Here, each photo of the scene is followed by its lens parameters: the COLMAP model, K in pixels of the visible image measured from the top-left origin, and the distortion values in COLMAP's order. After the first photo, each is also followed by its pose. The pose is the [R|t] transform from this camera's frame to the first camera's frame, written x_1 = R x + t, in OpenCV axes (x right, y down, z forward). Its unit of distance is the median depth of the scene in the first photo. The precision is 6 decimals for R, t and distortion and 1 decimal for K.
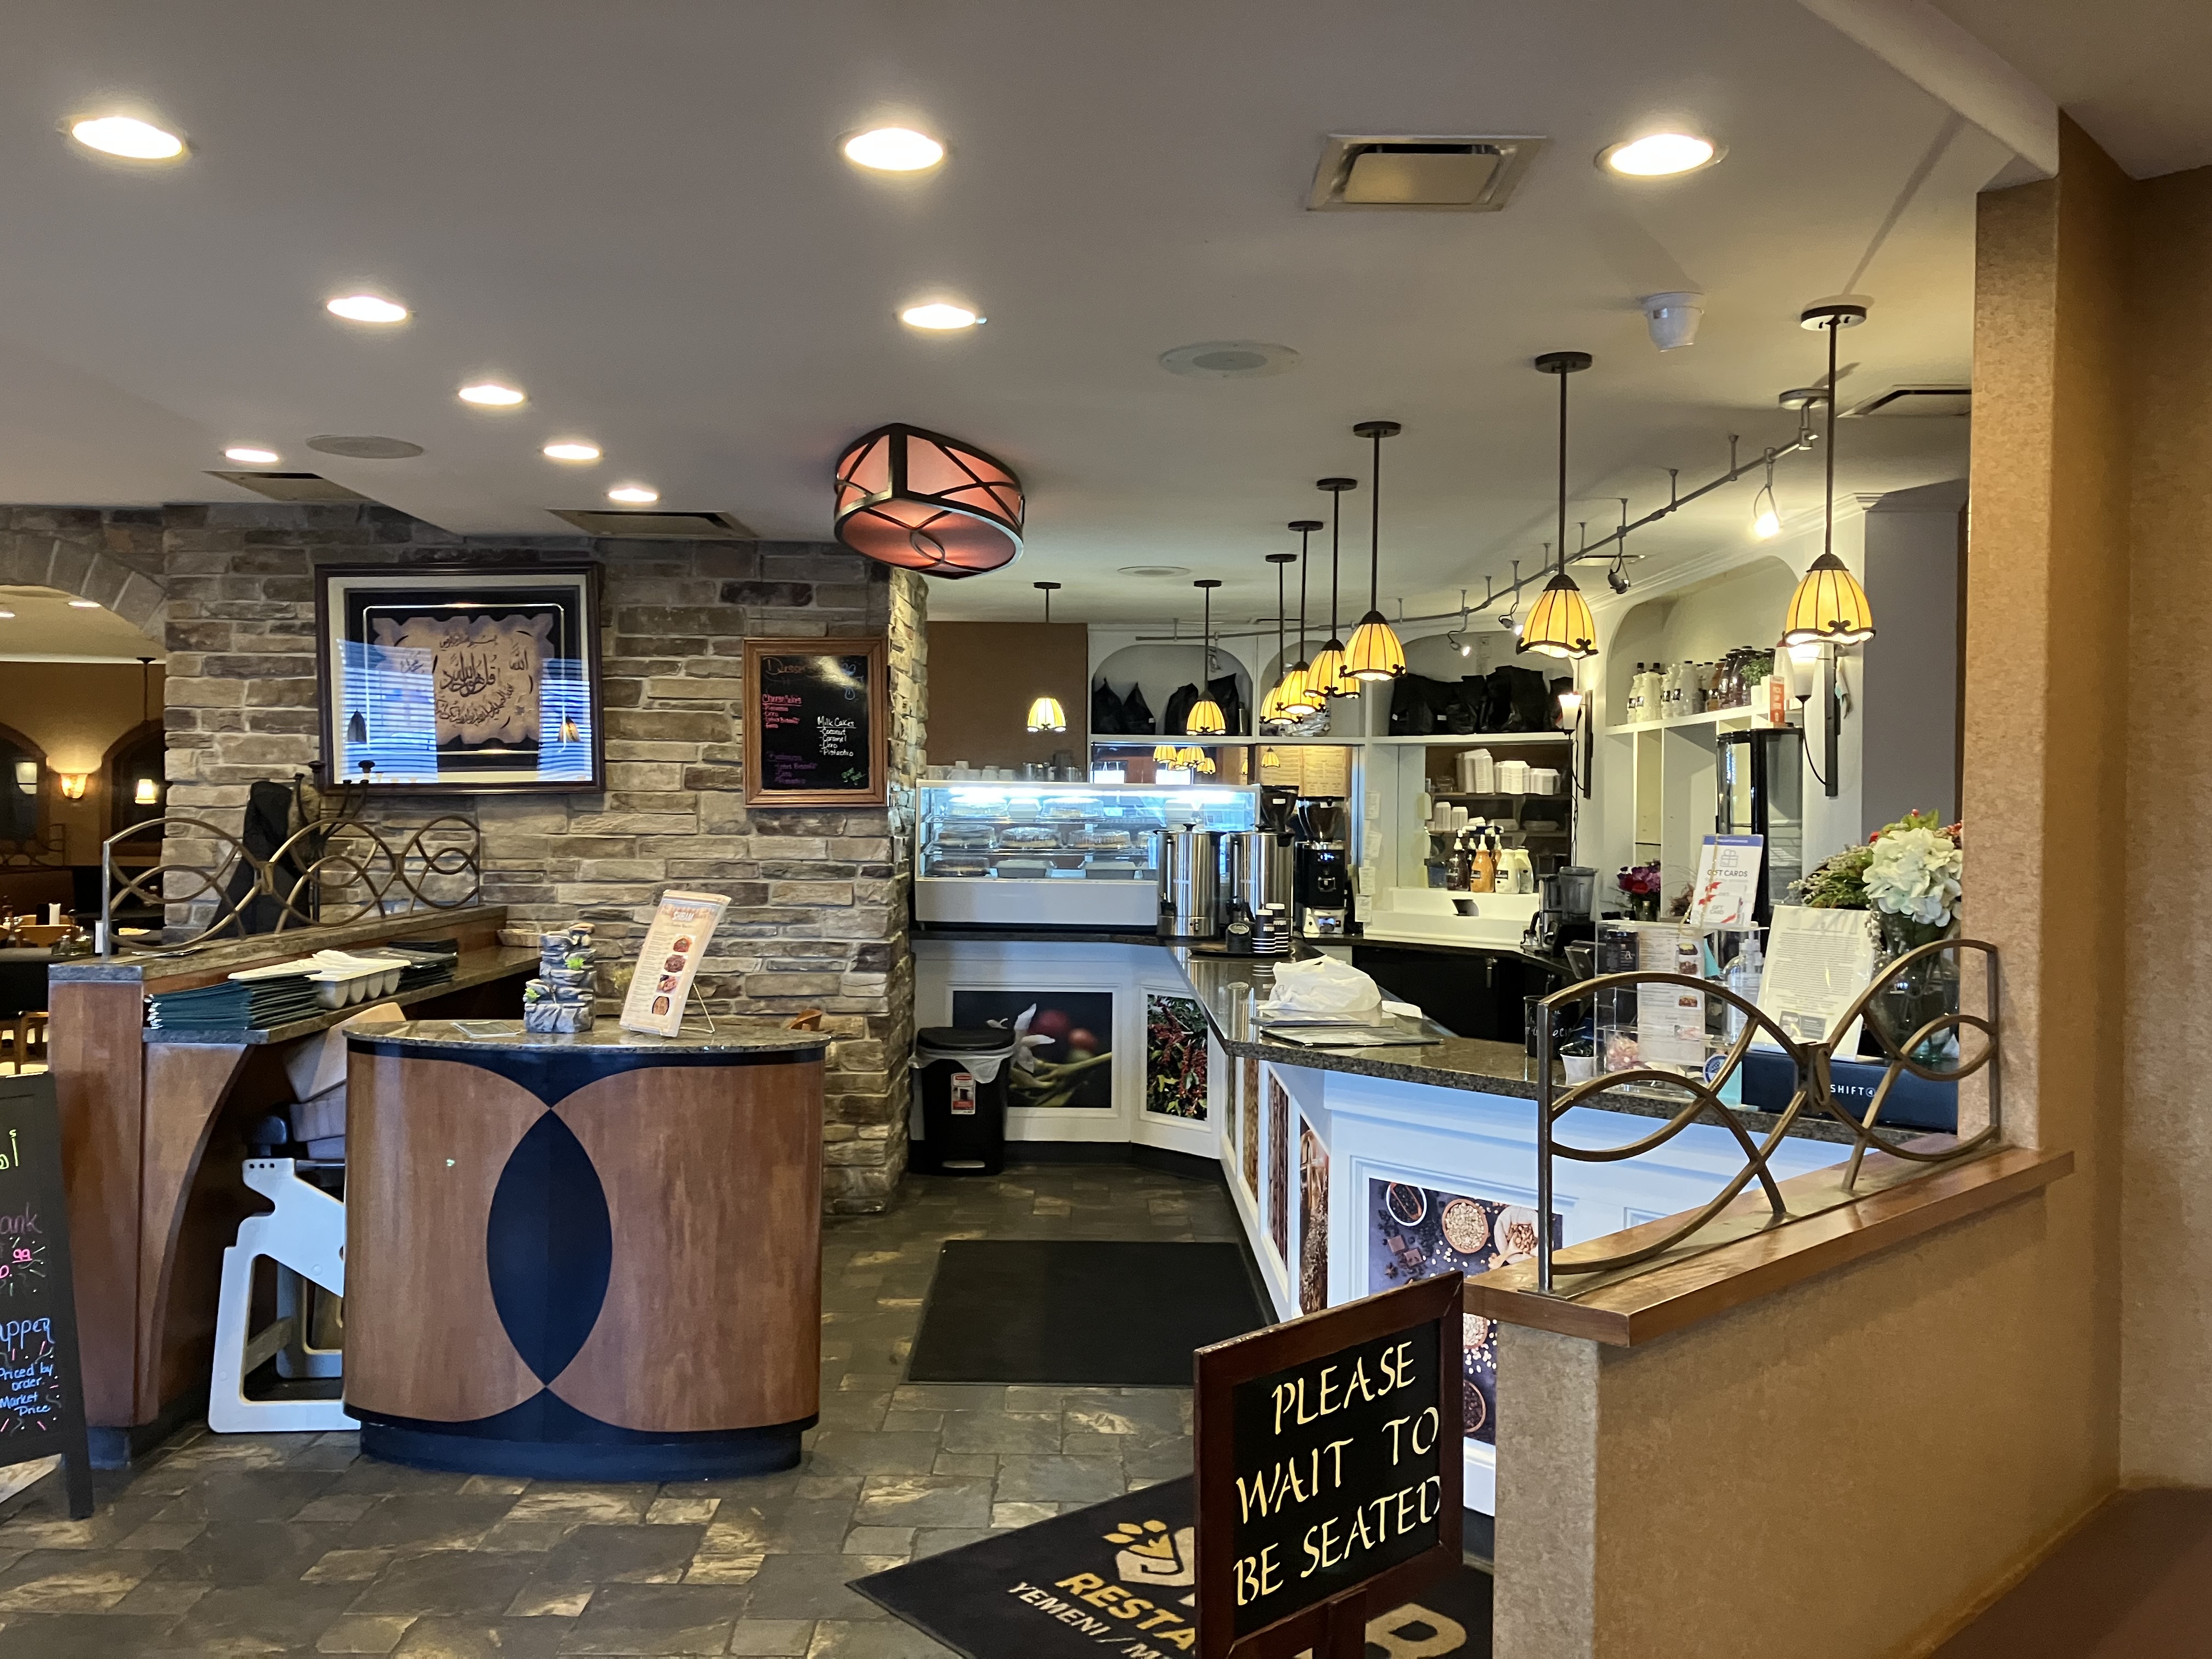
lens RADIAL K [[1787.0, 0, 1100.6], [0, 1787.0, 791.3], [0, 0, 1]] dist [0.014660, -0.004559]
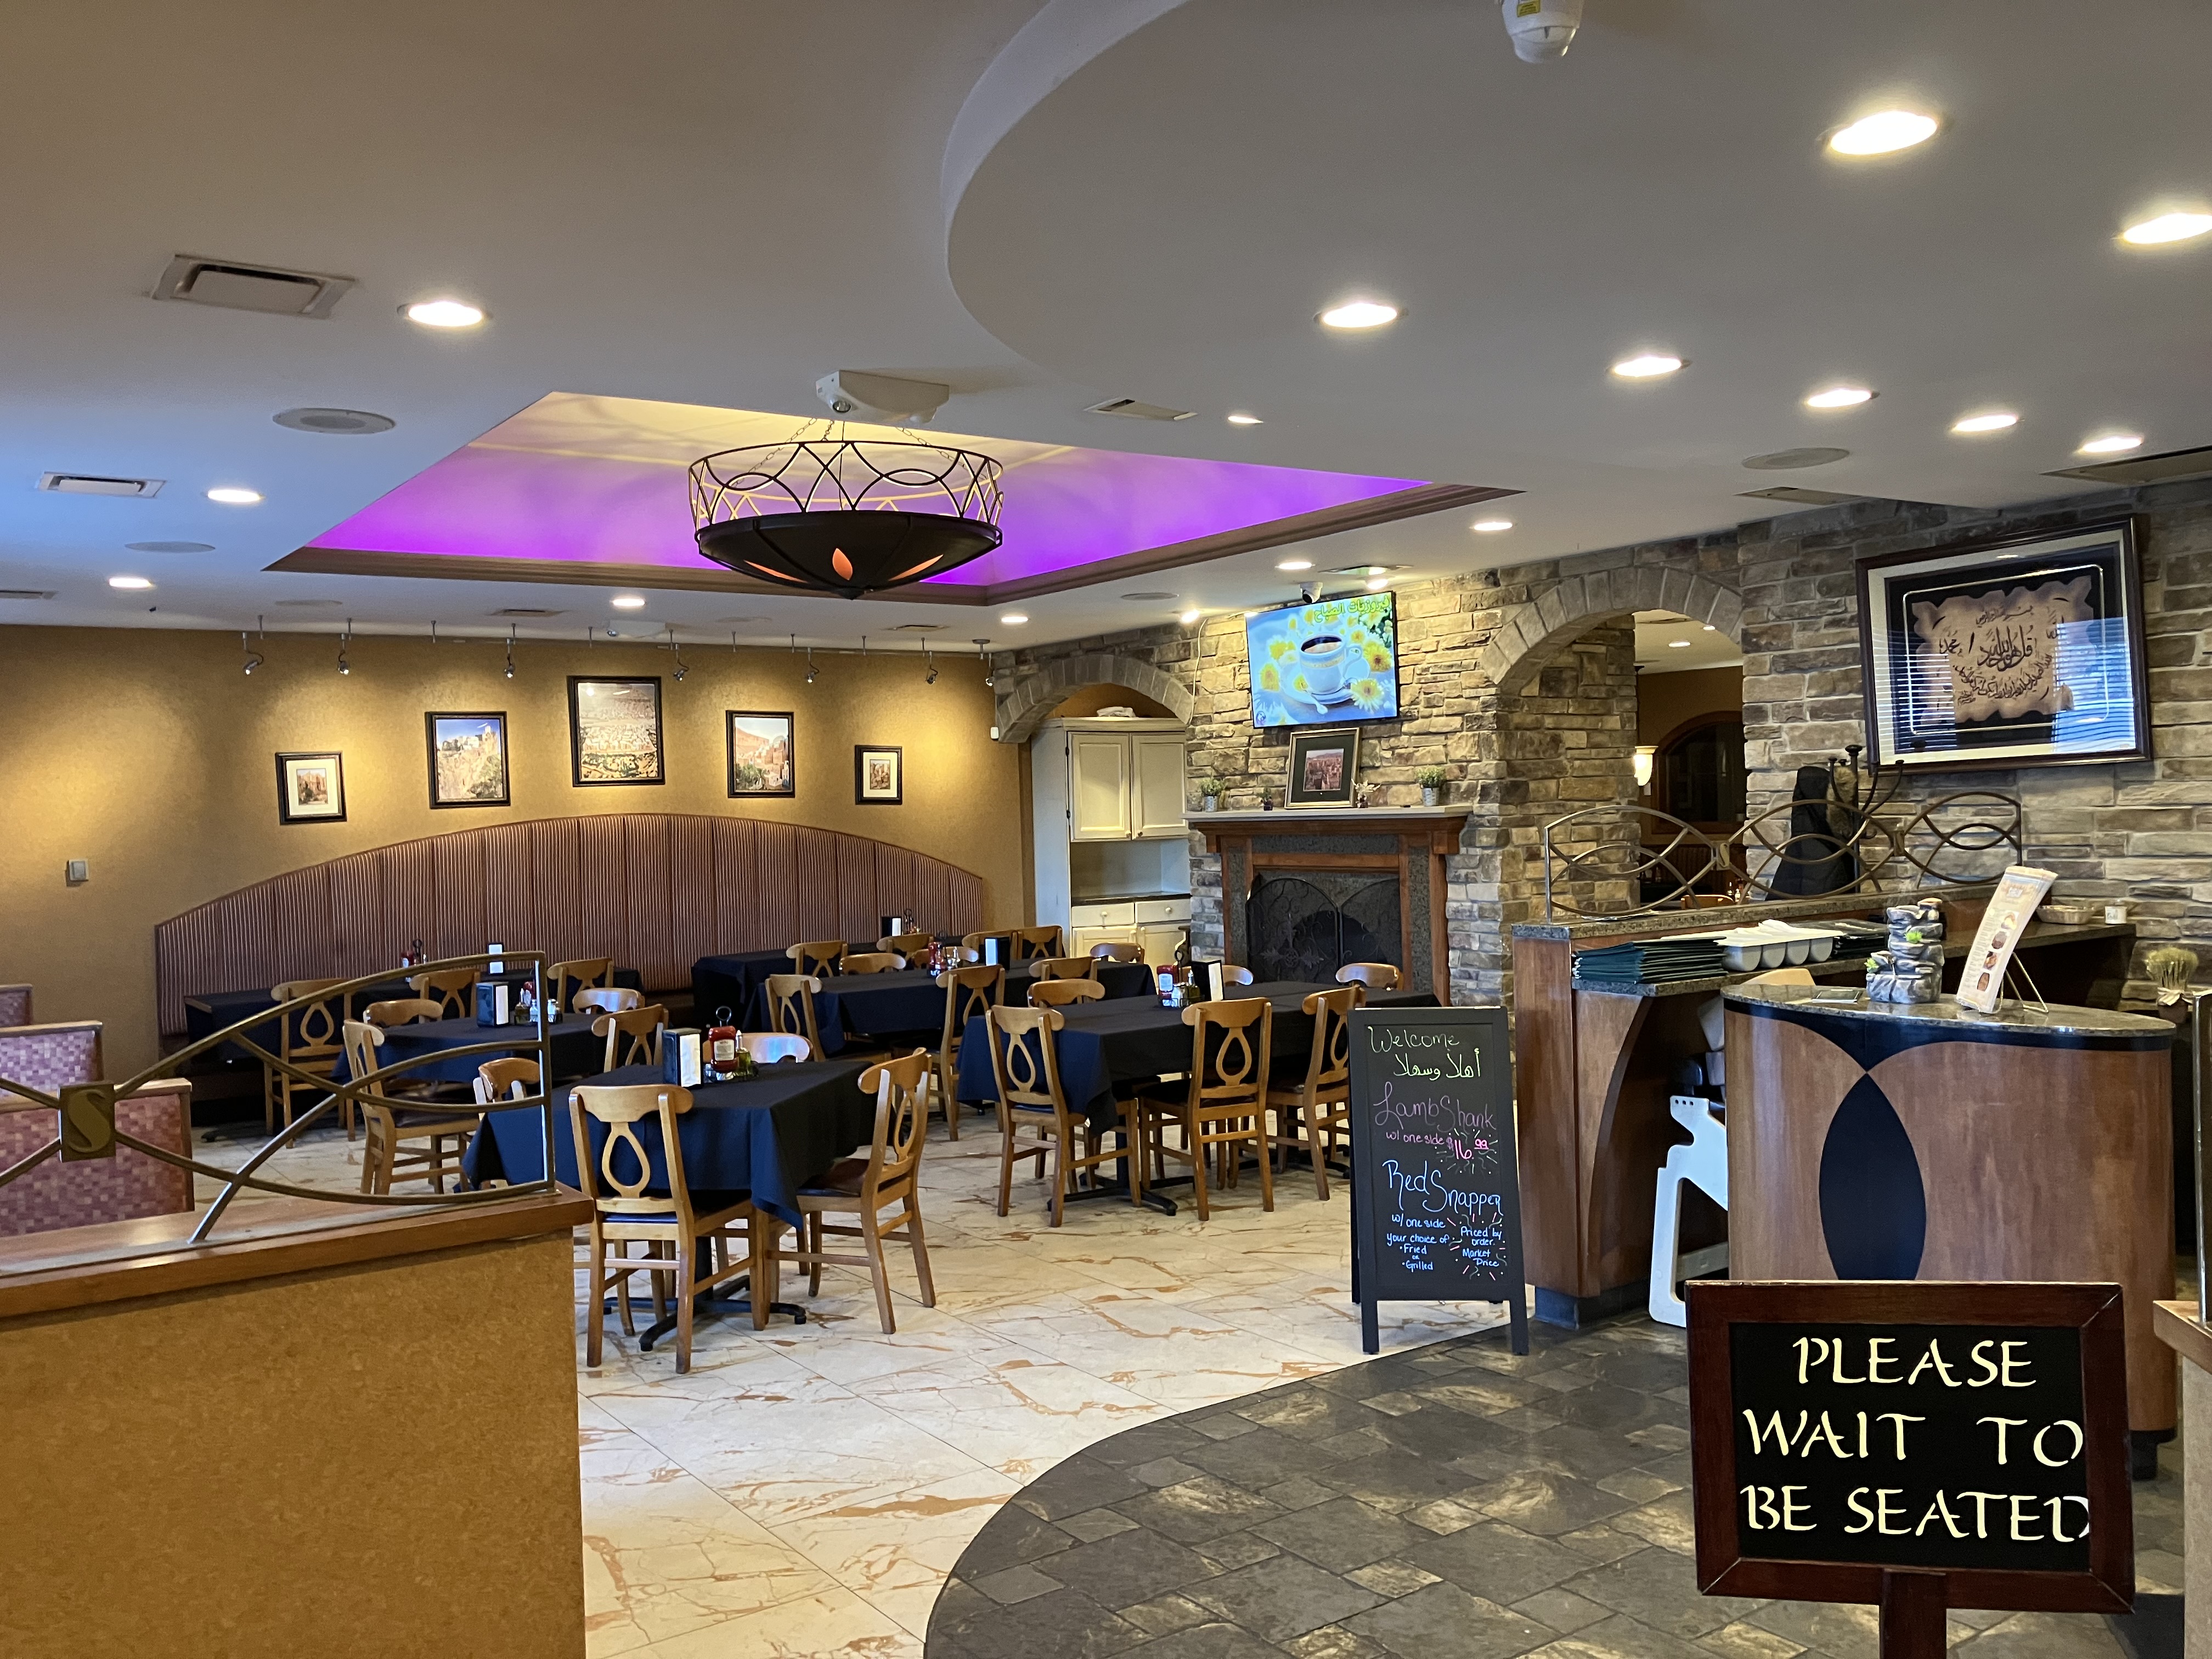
lens RADIAL K [[1787.0, 0, 1100.6], [0, 1787.0, 791.3], [0, 0, 1]] dist [0.014660, -0.004559]
pose [[0.576436, -0.035772, -0.816359, 0.273636], [0.047078, 0.998836, -0.010526, 0.001293], [0.815785, -0.032365, 0.577449, 0.024923]]
